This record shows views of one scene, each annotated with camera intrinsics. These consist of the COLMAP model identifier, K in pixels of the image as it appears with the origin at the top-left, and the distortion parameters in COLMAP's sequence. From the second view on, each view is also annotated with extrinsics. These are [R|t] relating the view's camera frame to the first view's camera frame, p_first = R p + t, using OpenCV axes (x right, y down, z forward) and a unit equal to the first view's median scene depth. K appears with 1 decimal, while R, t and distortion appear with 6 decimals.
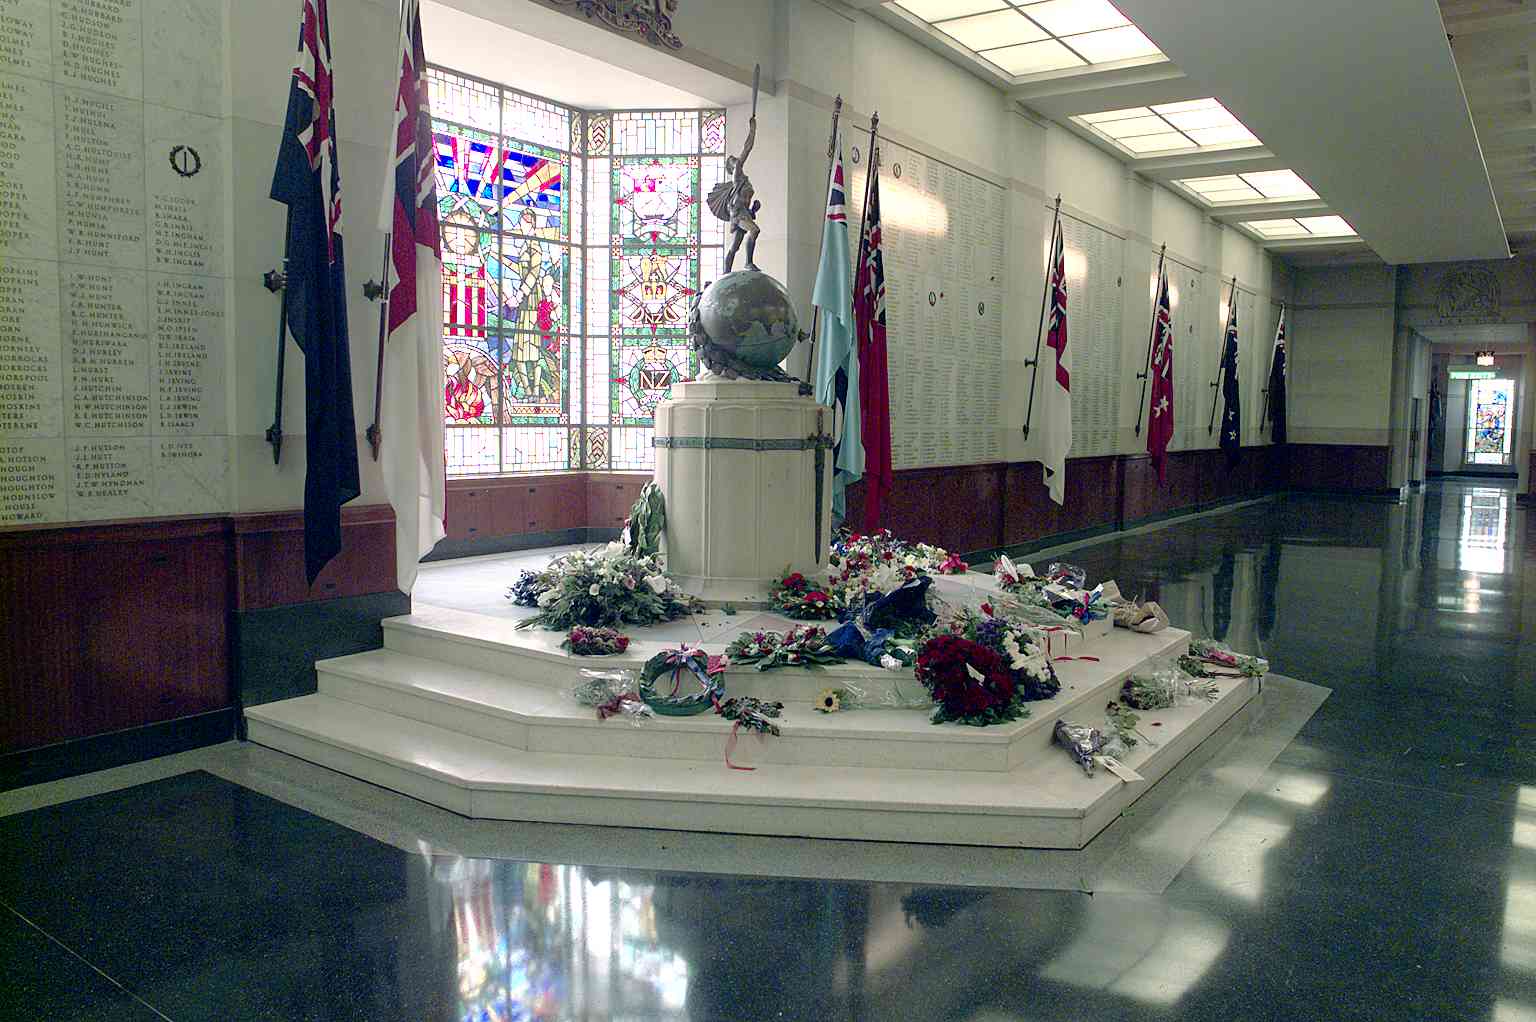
lens RADIAL K [[1152.9, 0, 768.0], [0, 1152.9, 511.0], [0, 0, 1]] dist [-0.113576, 0.084070]
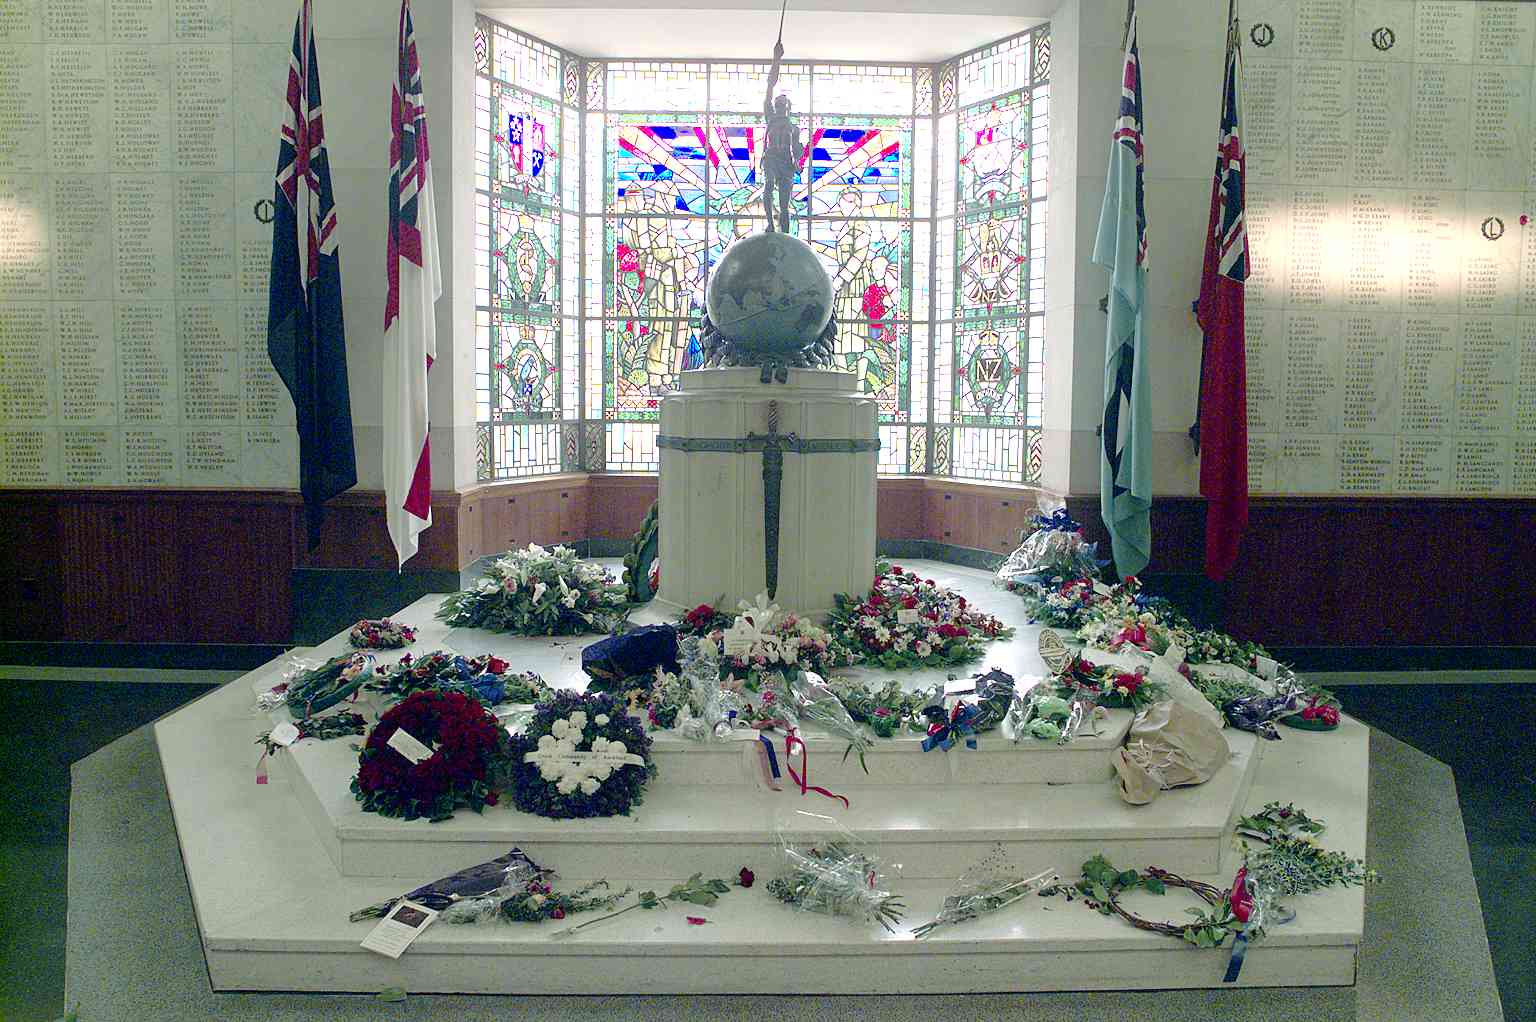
lens RADIAL K [[1152.9, 0, 768.0], [0, 1152.9, 511.0], [0, 0, 1]] dist [-0.113576, 0.084070]
pose [[0.593953, 0.065476, -0.801831, 0.497074], [-0.068920, 0.997160, 0.030373, -0.028135], [0.801542, 0.037222, 0.596779, 0.400926]]
